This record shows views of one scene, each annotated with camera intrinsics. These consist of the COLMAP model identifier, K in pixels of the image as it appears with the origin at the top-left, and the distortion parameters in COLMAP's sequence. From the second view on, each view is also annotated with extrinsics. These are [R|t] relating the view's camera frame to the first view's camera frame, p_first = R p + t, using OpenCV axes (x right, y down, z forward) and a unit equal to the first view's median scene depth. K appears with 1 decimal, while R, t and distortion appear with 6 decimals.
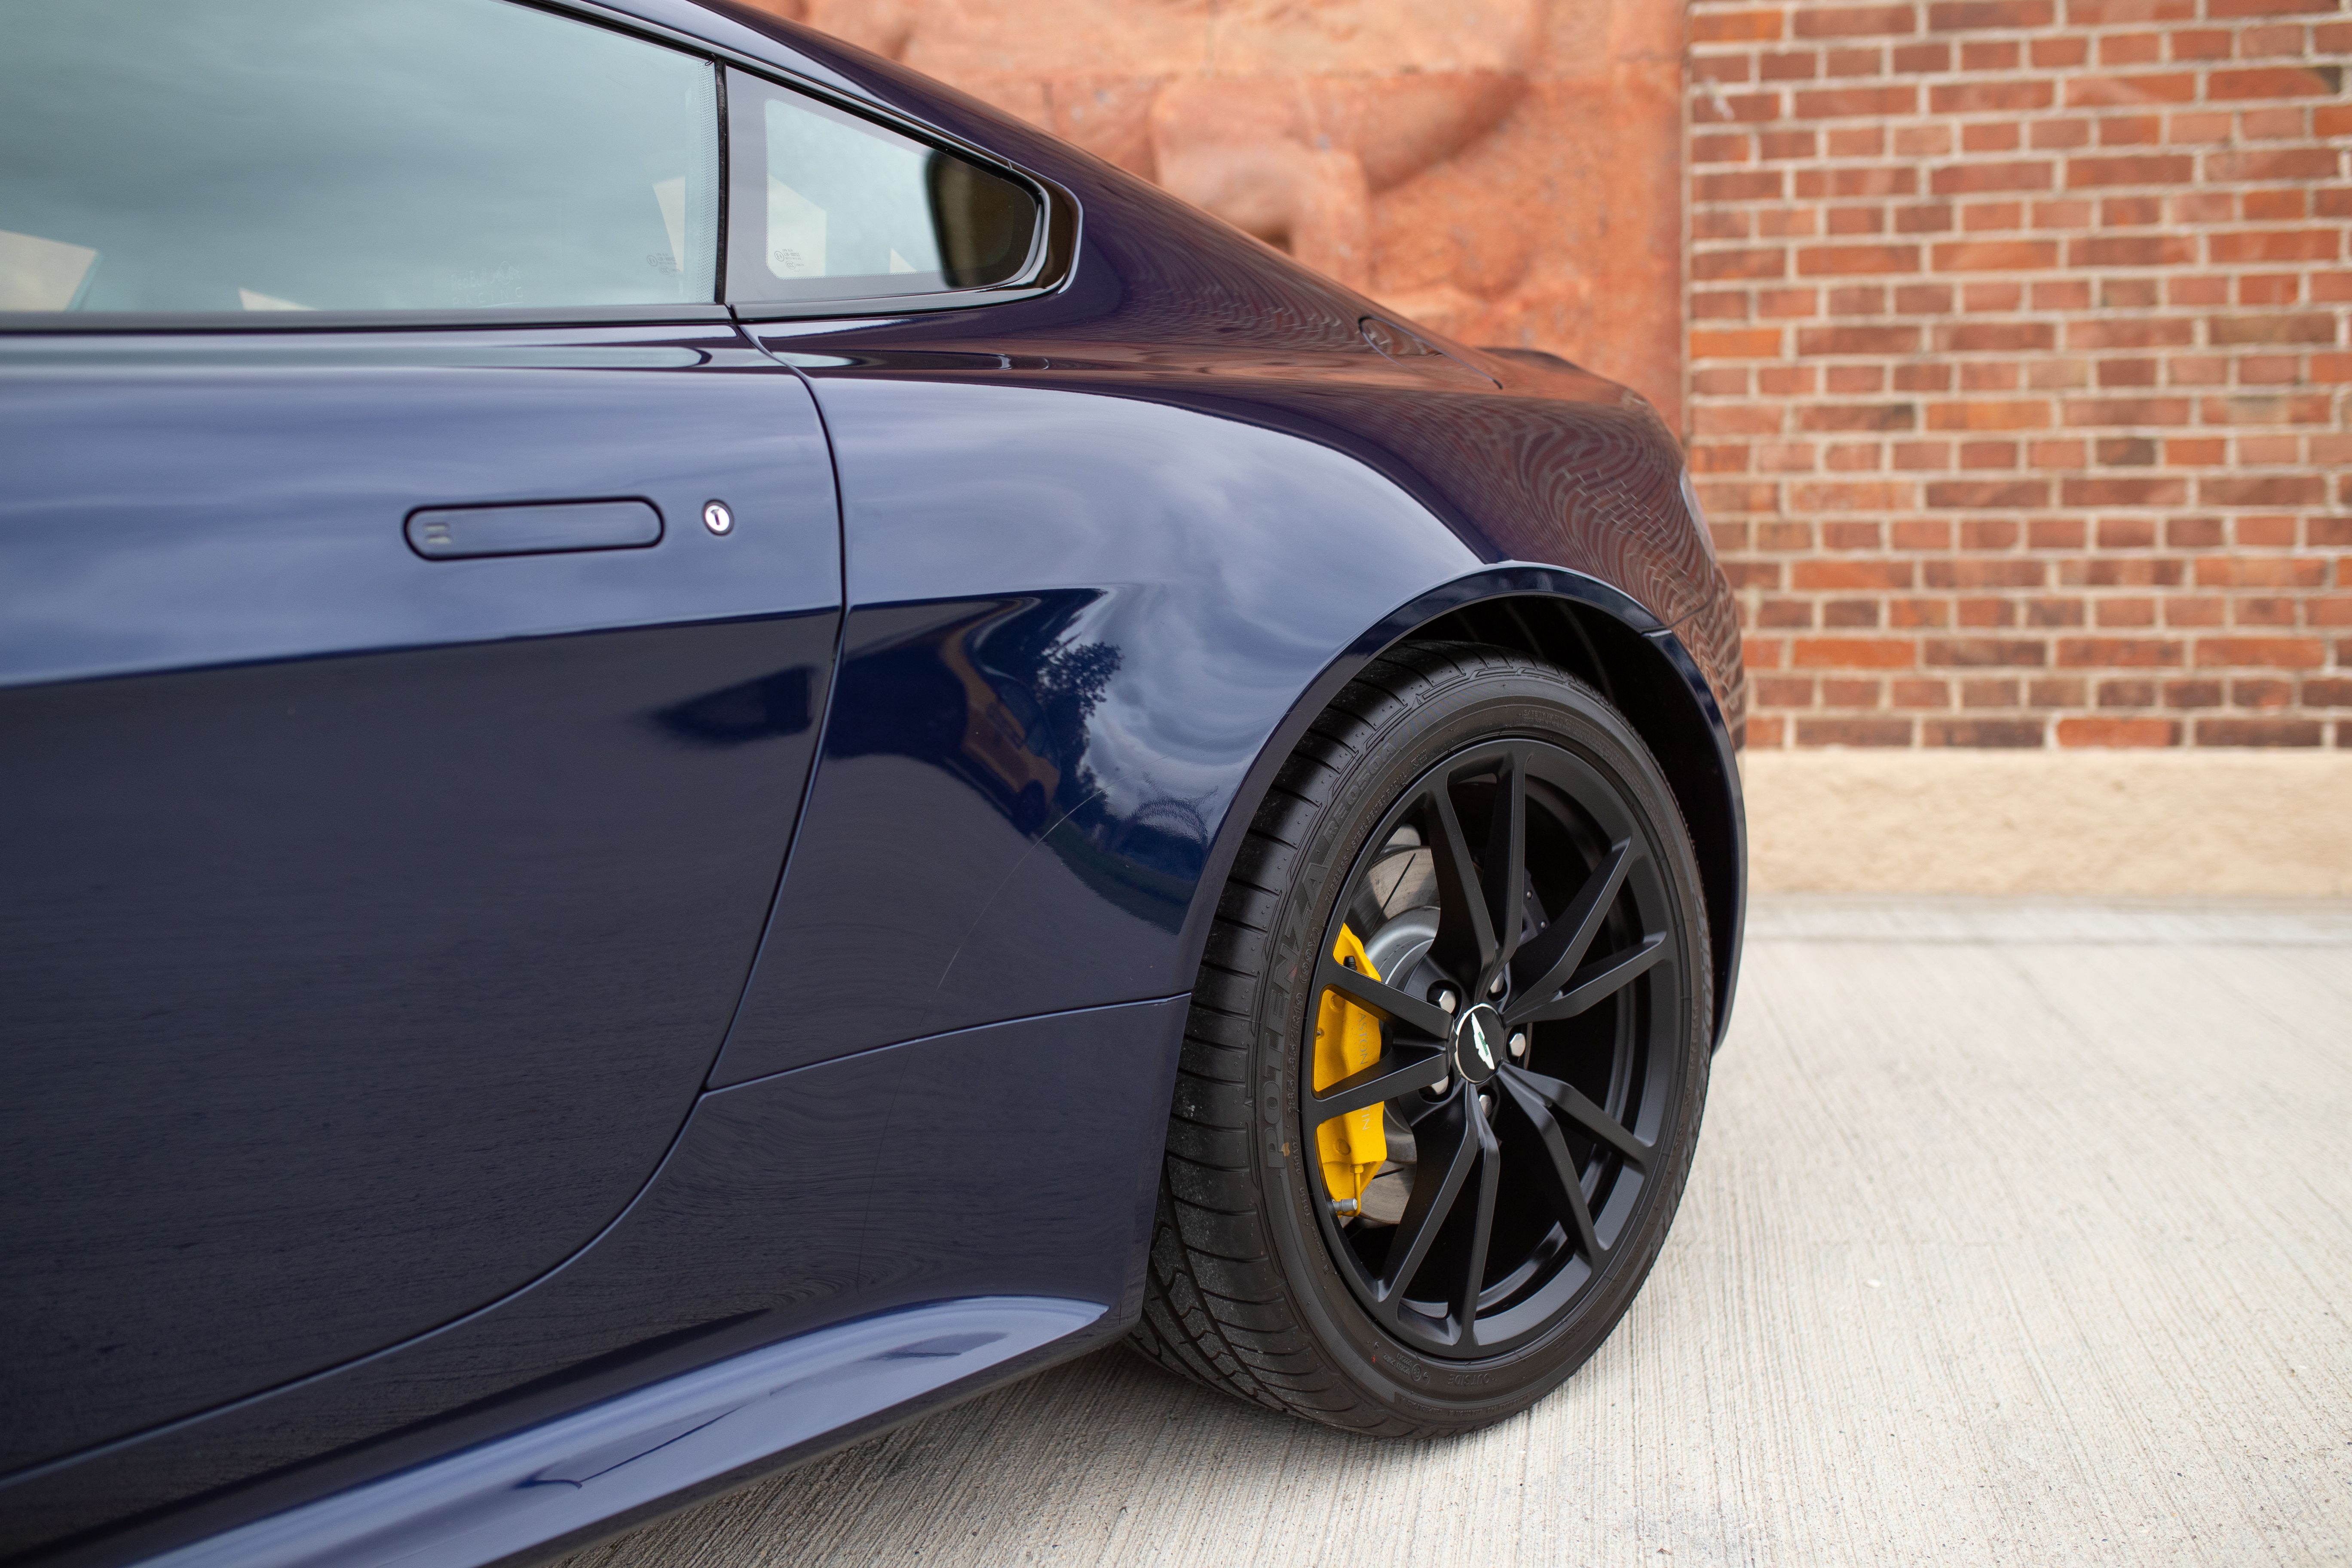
lens RADIAL K [[2271.5, 0, 1164.4], [0, 2271.5, 768.5], [0, 0, 1]] dist [-0.024327, 0.000000]
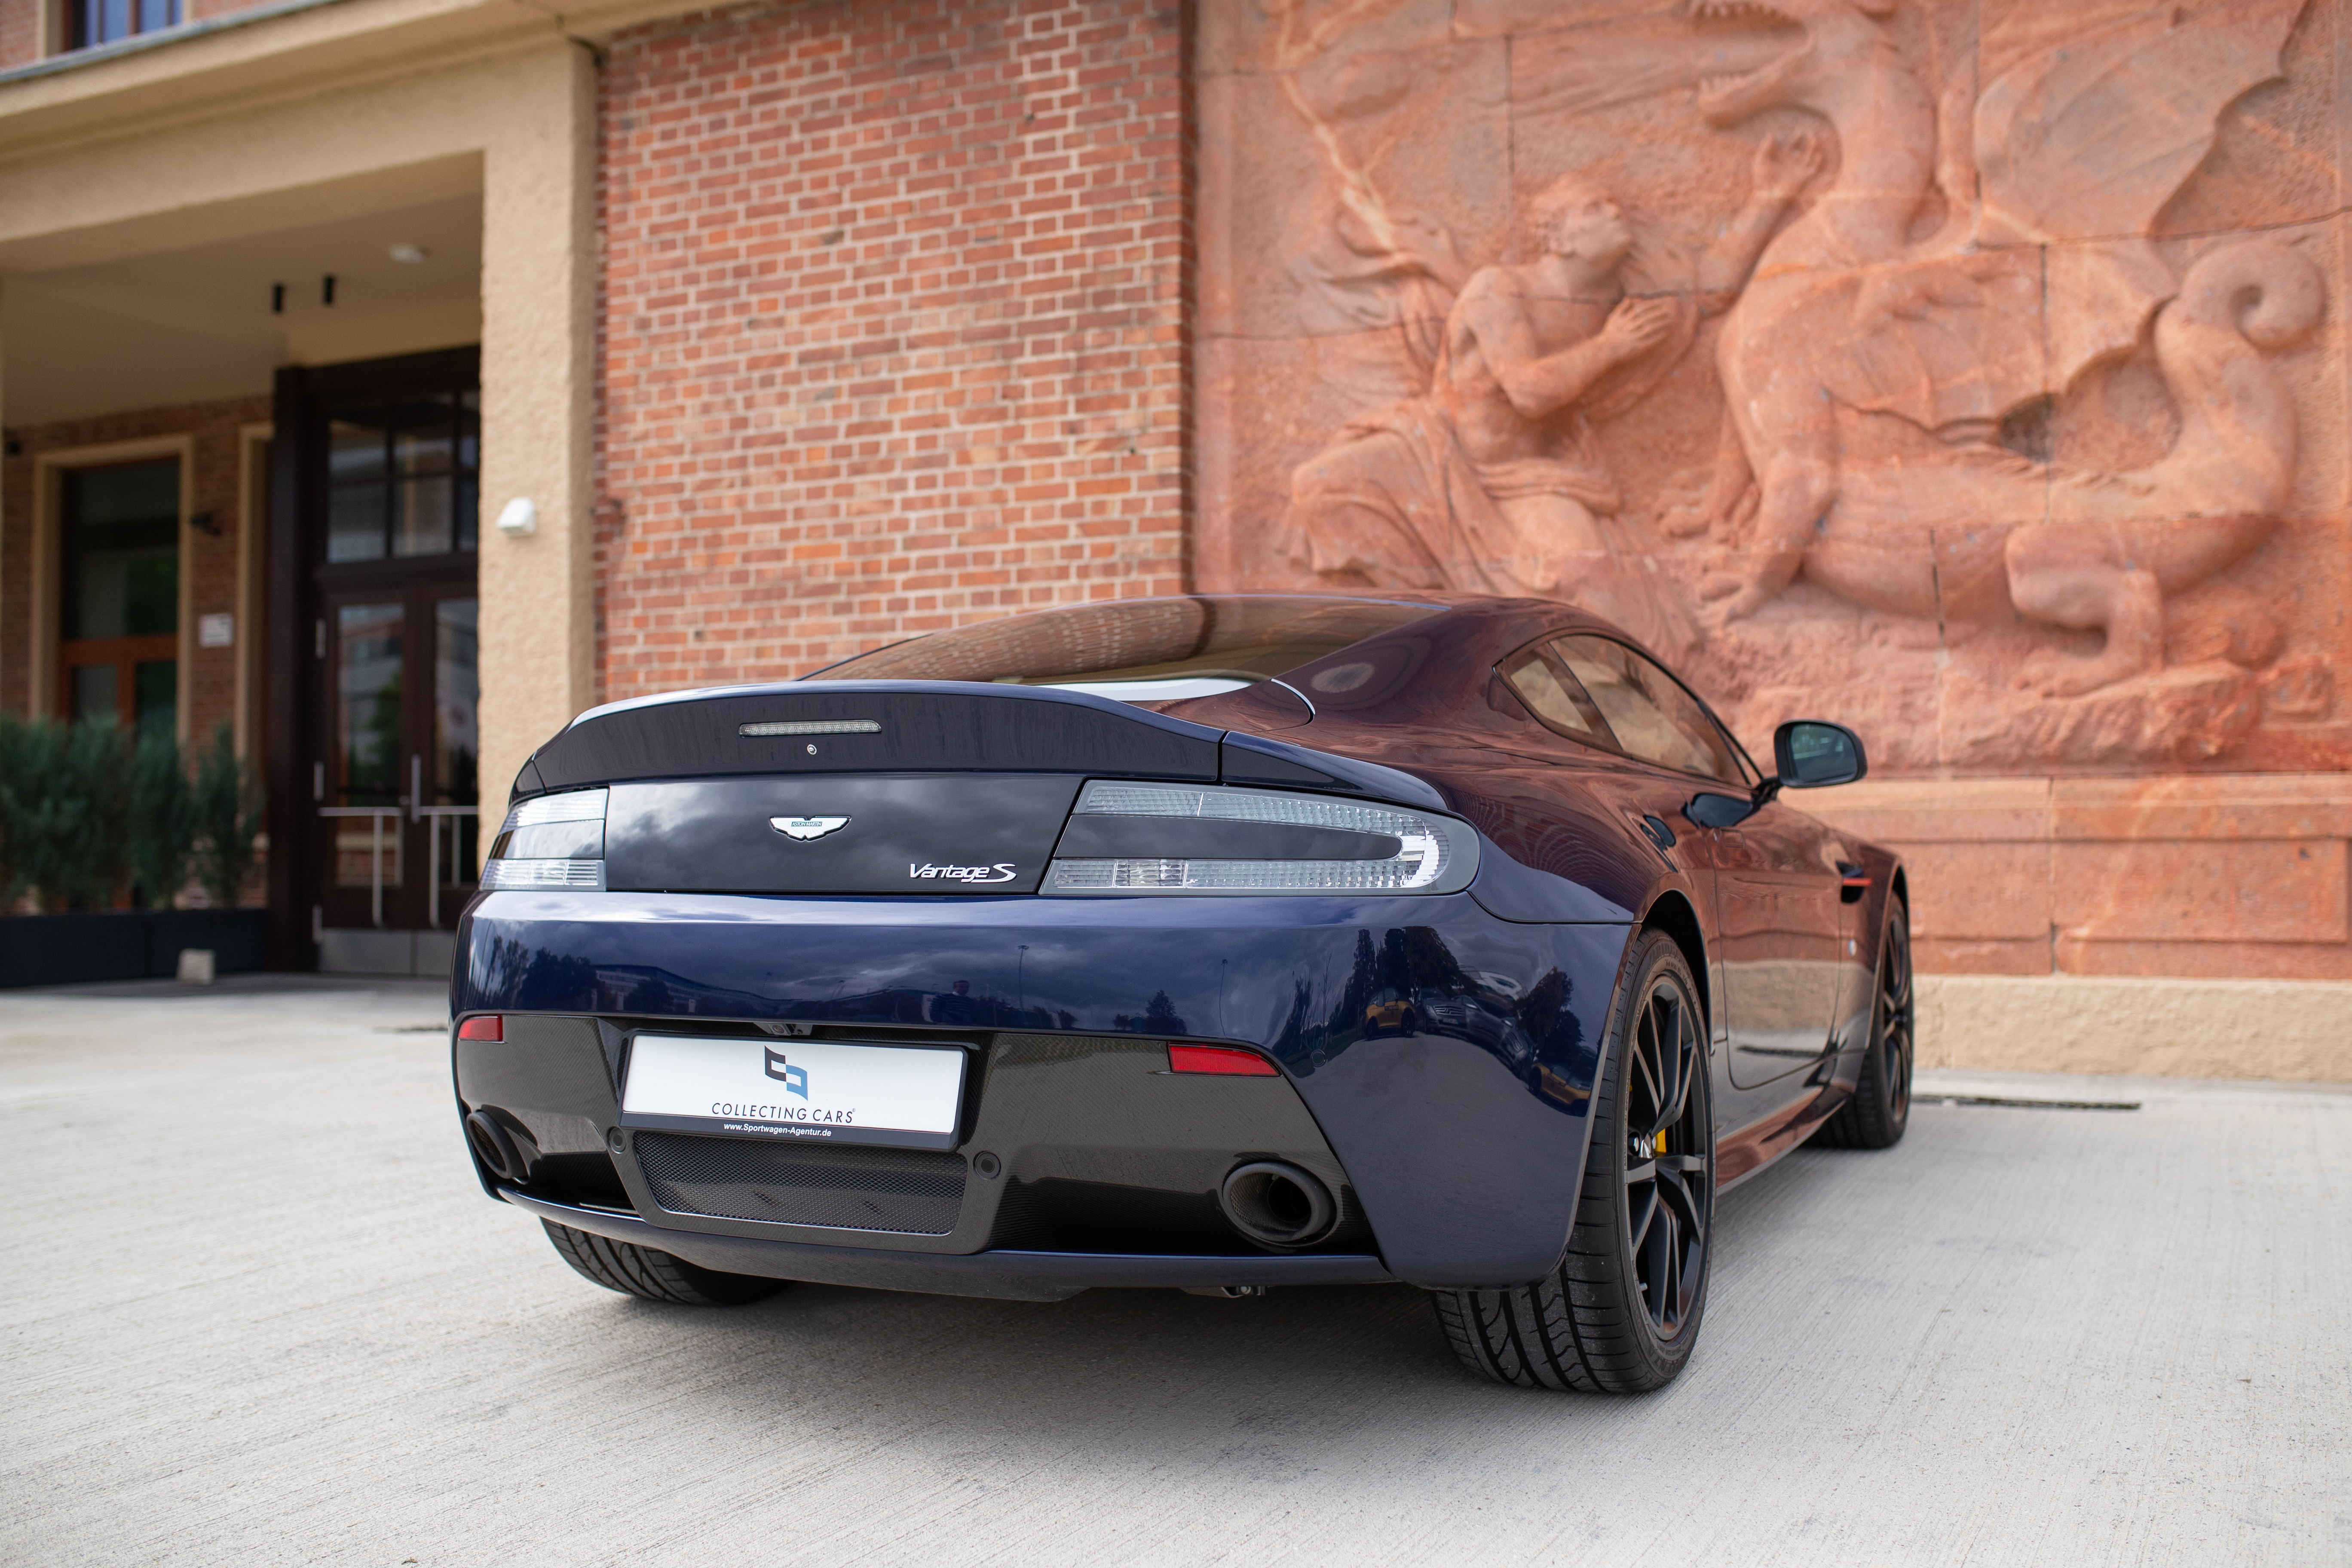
lens RADIAL K [[2271.5, 0, 1170.5], [0, 2271.5, 778.1], [0, 0, 1]] dist [-0.024327, 0.000000]
pose [[0.962606, 0.001549, -0.270902, -0.139329], [-0.036561, 0.991578, -0.124244, 0.069460], [0.268428, 0.129503, 0.954555, -0.579805]]
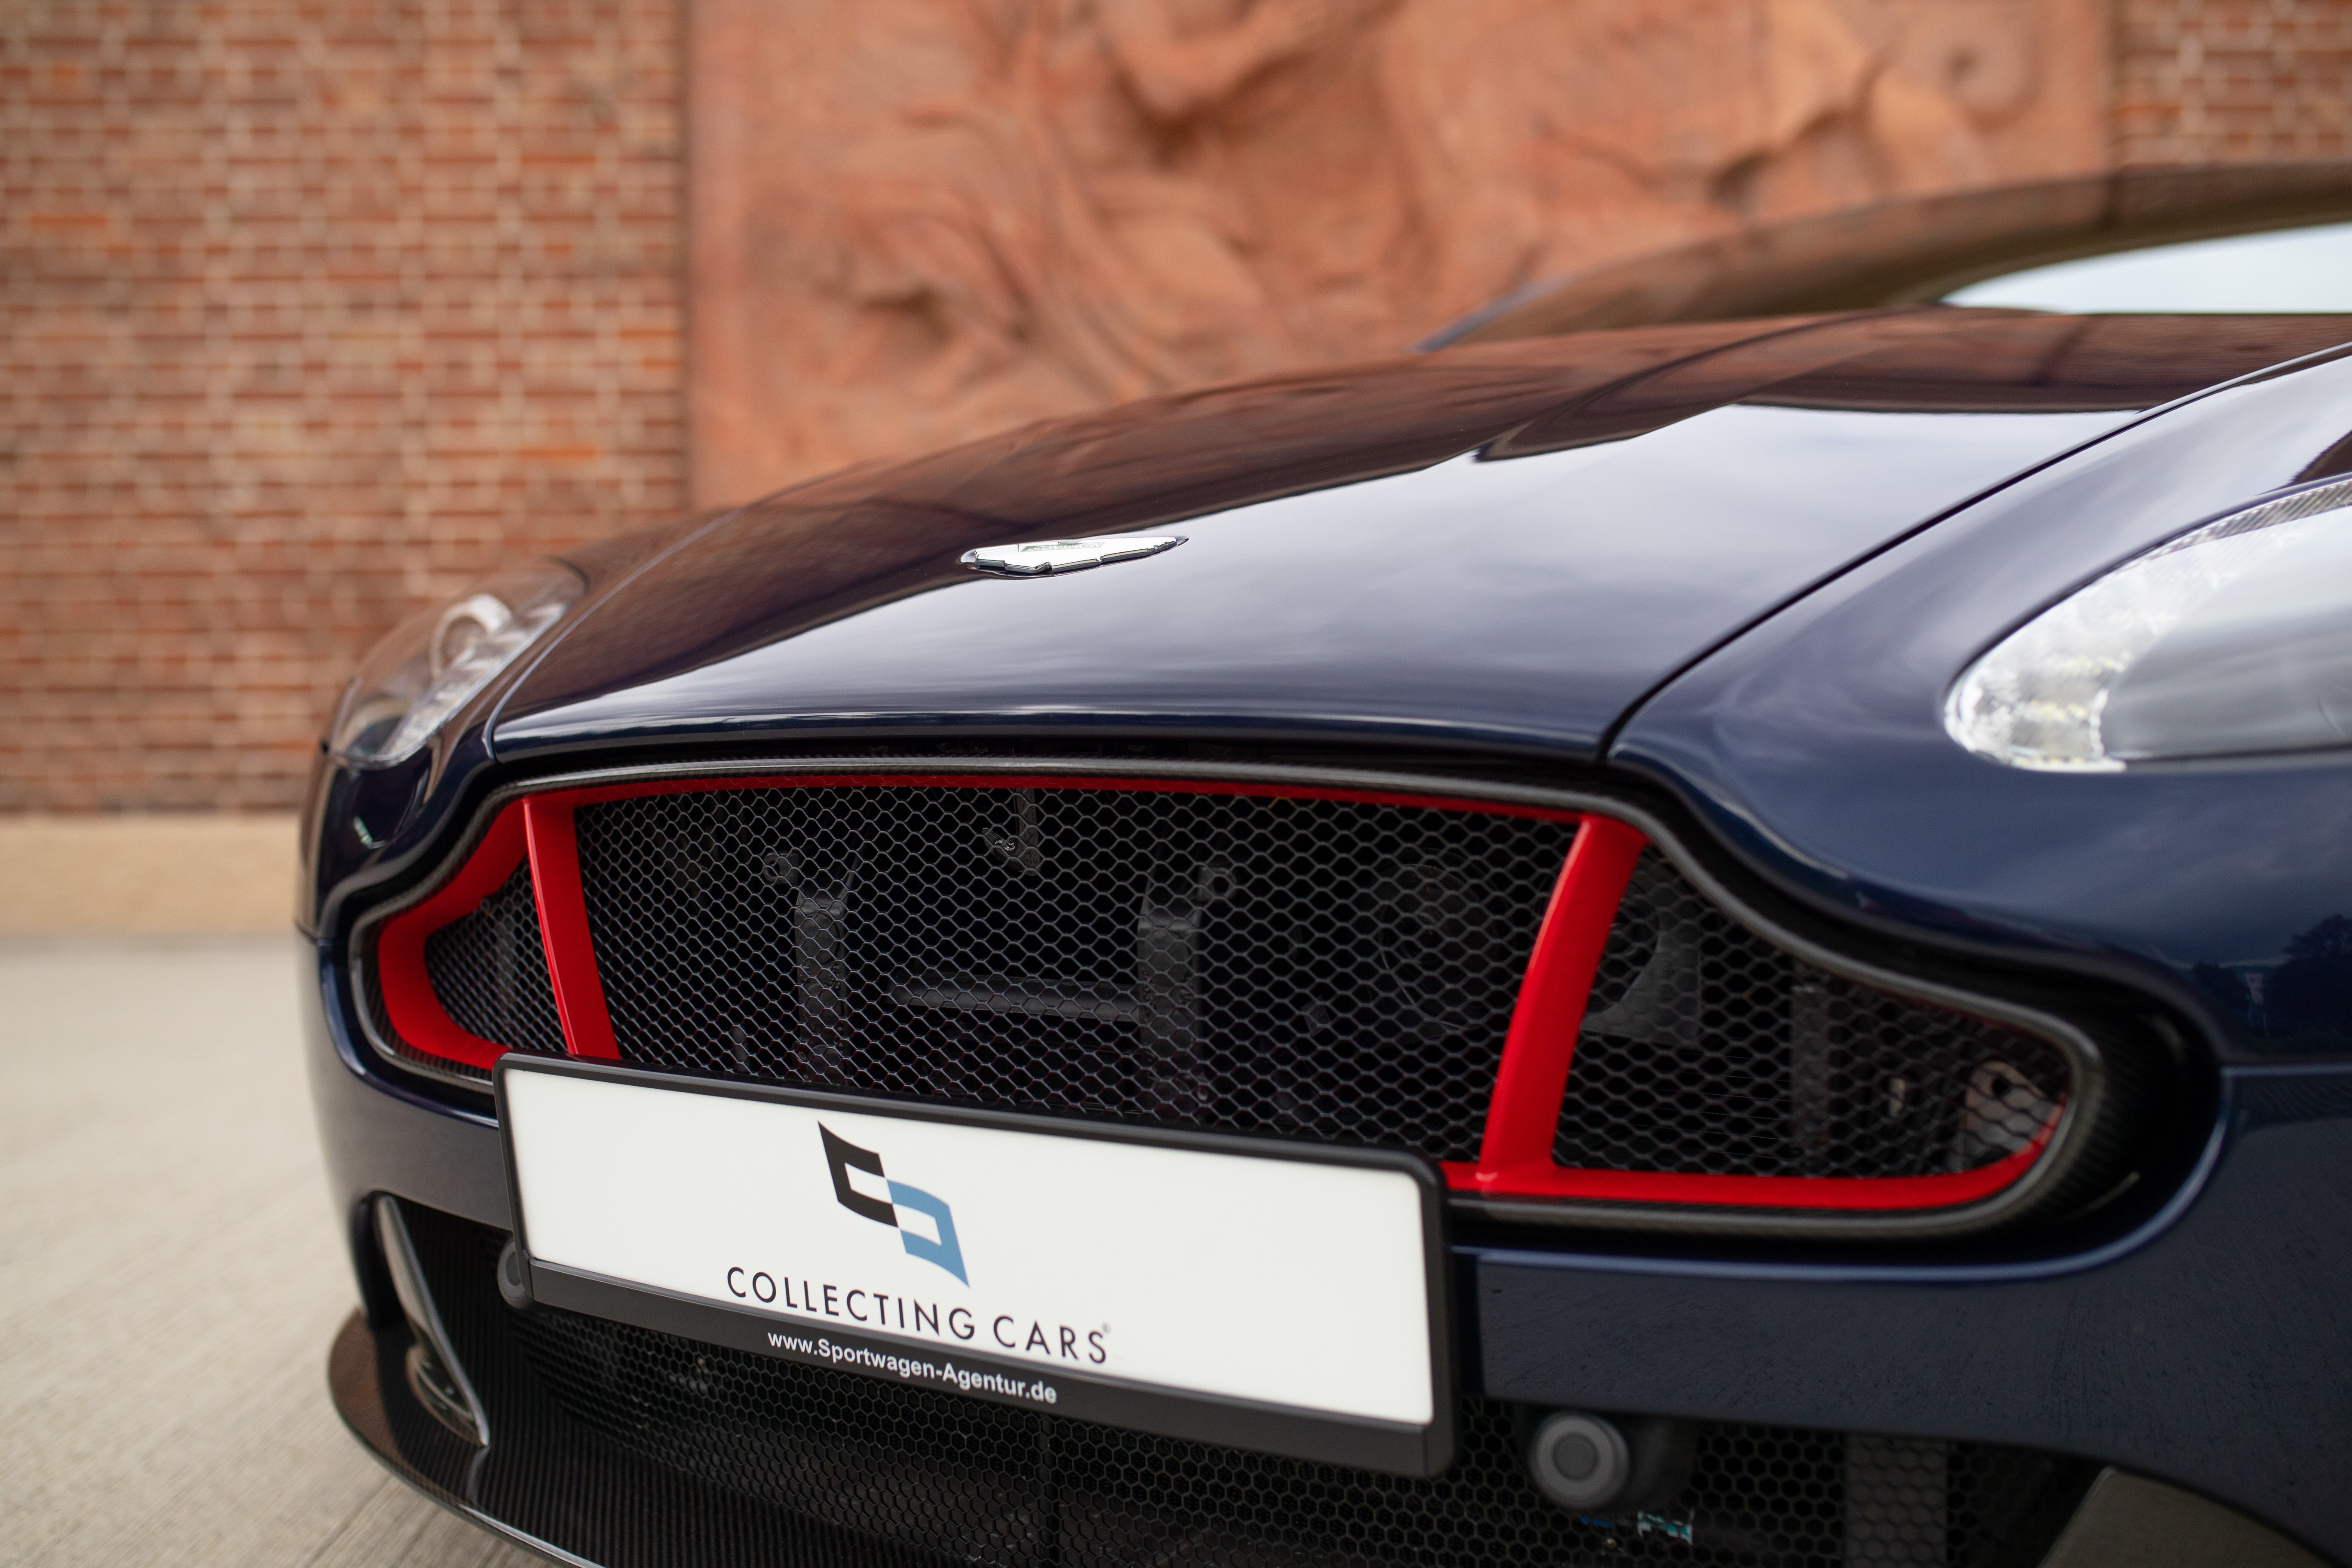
lens RADIAL K [[2271.5, 0, 1173.4], [0, 2271.5, 770.8], [0, 0, 1]] dist [-0.024327, 0.000000]
pose [[0.972958, 0.001630, 0.230977, -0.660903], [0.019075, 0.995993, -0.087377, 0.083451], [-0.230194, 0.089420, 0.969028, -0.178604]]
